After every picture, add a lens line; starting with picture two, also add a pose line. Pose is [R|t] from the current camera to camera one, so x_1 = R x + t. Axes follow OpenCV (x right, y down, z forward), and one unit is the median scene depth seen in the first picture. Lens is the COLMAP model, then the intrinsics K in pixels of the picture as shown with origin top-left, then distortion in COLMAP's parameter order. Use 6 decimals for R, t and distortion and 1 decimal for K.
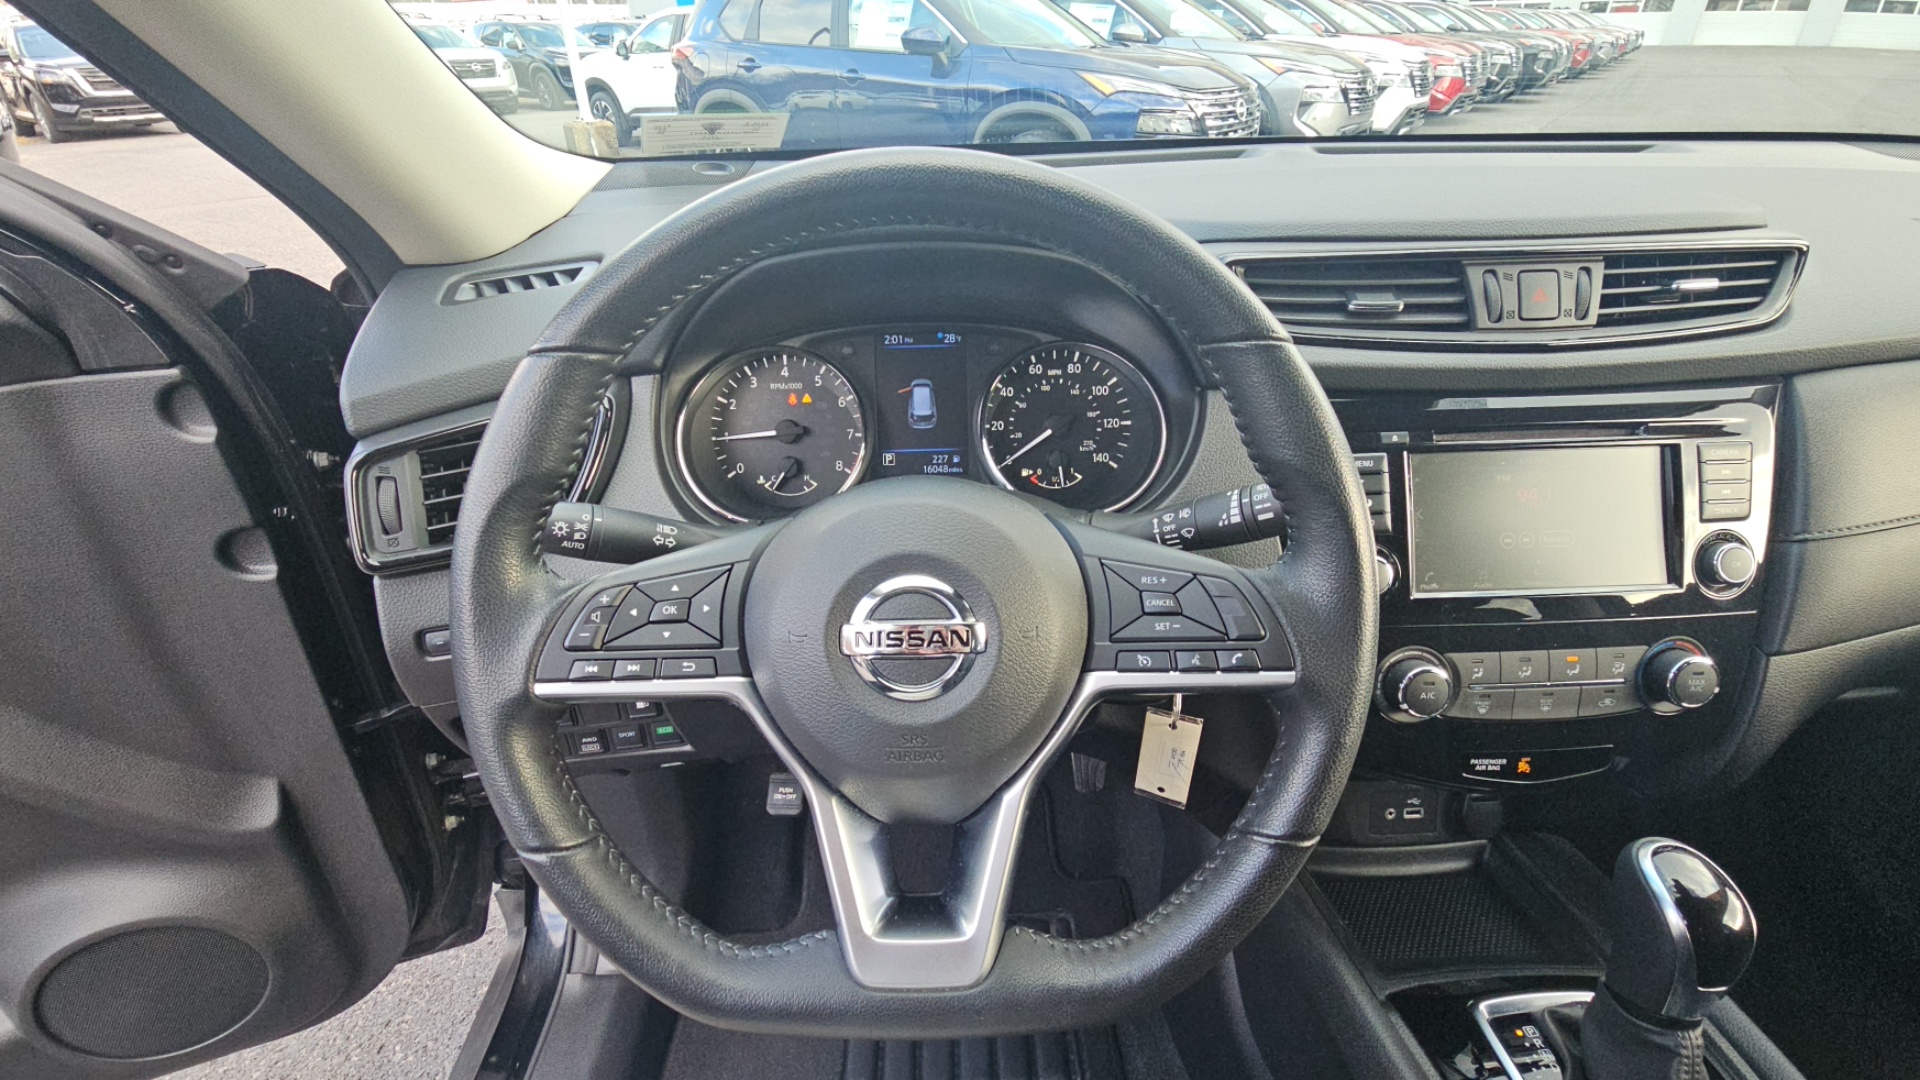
lens RADIAL K [[853.1, 0, 964.8], [0, 853.1, 535.7], [0, 0, 1]] dist [0.014814, -0.010075]
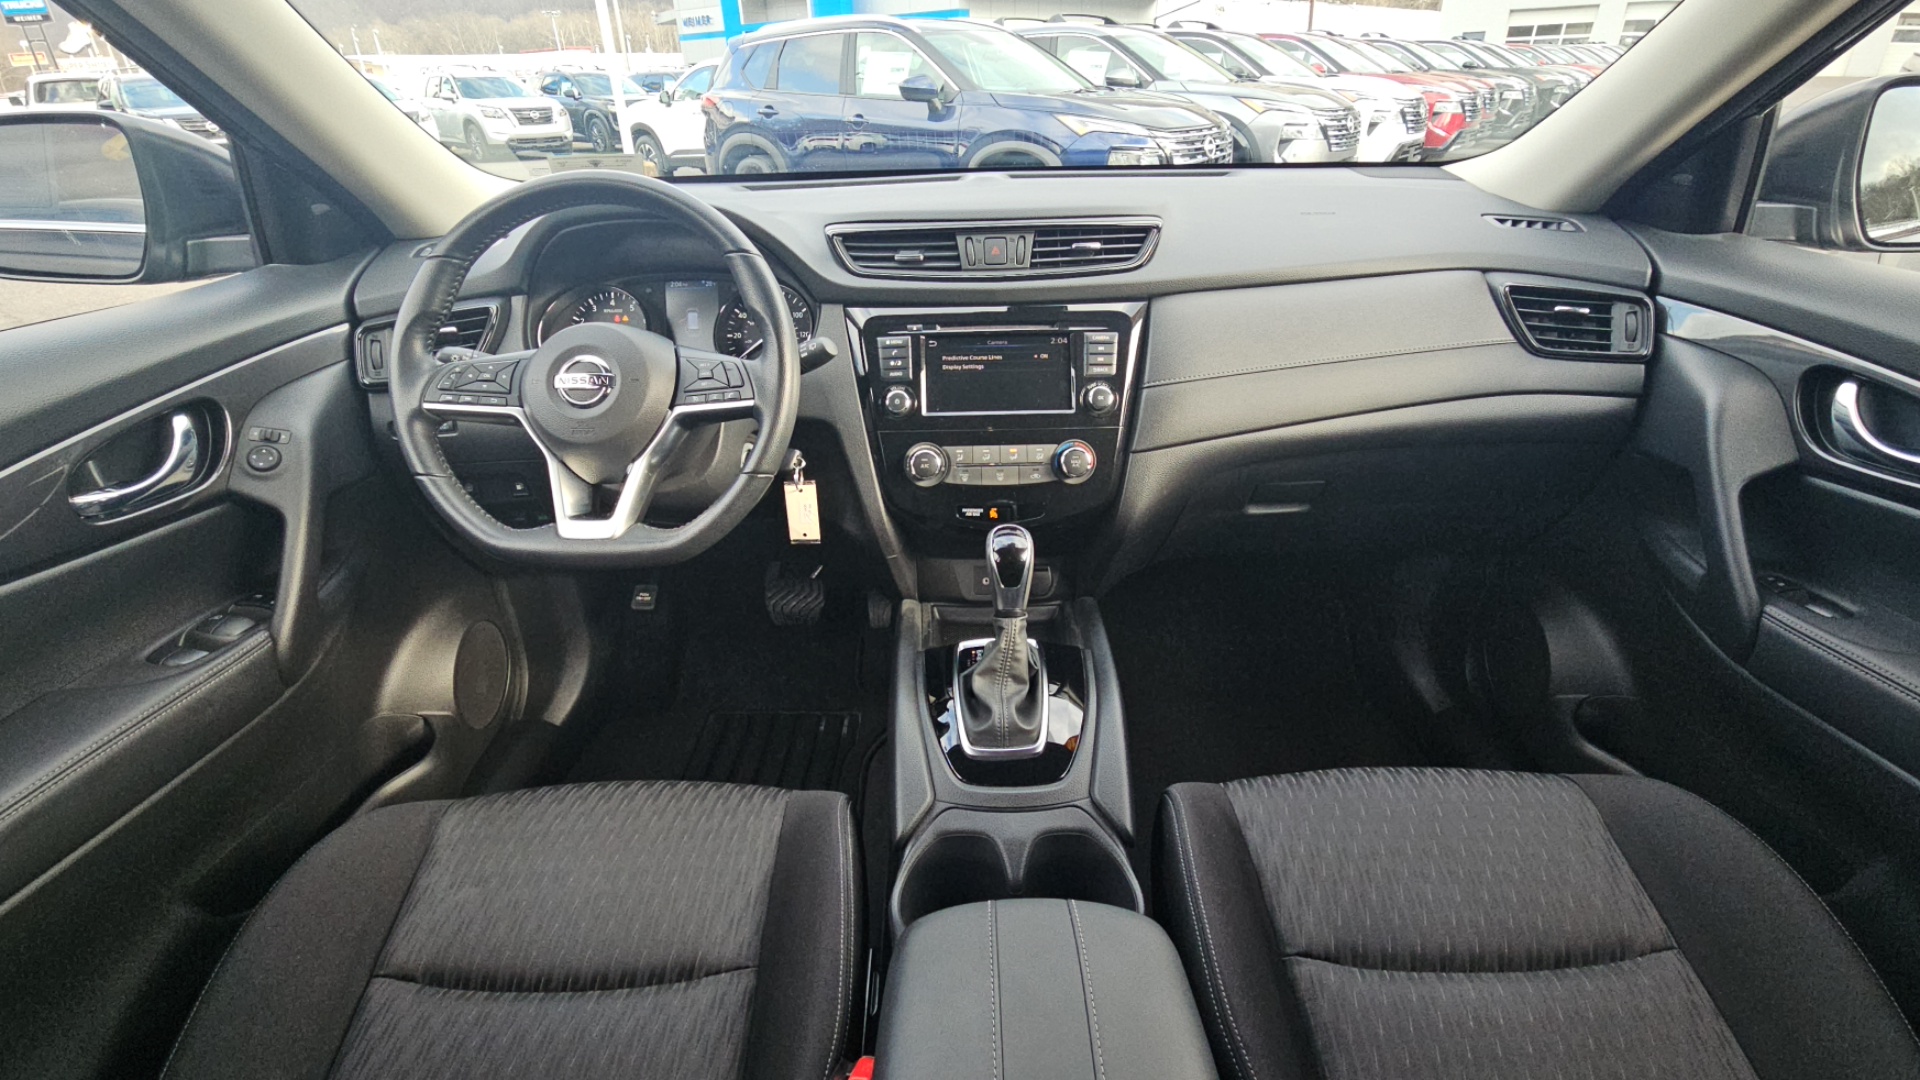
lens RADIAL K [[853.1, 0, 965.3], [0, 853.1, 538.9], [0, 0, 1]] dist [0.014814, -0.010075]
pose [[0.998732, 0.012974, -0.048647, 0.632692], [-0.014615, 0.999331, -0.033516, 0.354874], [0.048180, 0.034185, 0.998254, -0.719943]]
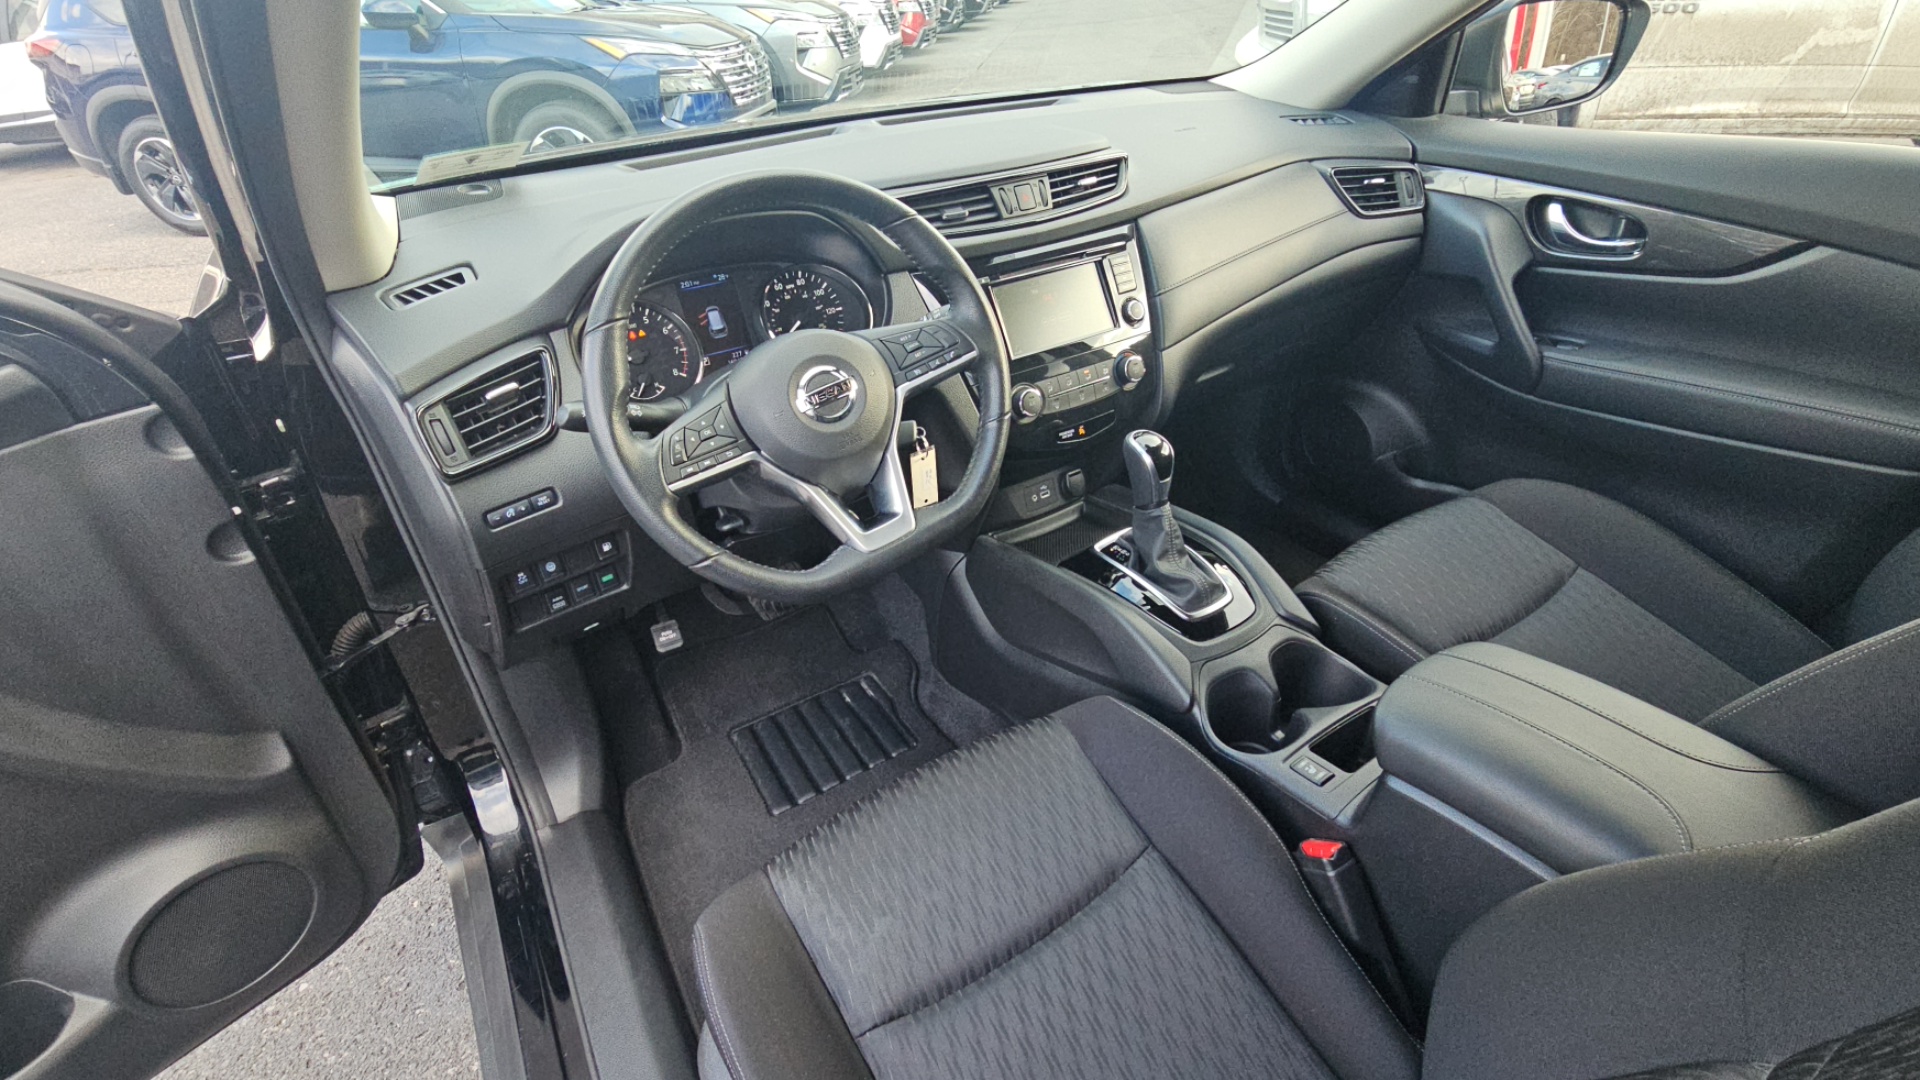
lens RADIAL K [[853.1, 0, 962.5], [0, 853.1, 537.8], [0, 0, 1]] dist [0.014814, -0.010075]
pose [[0.867713, -0.300894, 0.395648, -0.435193], [0.279020, 0.953581, 0.113276, 0.188587], [-0.411366, 0.012103, 0.911390, -0.670502]]
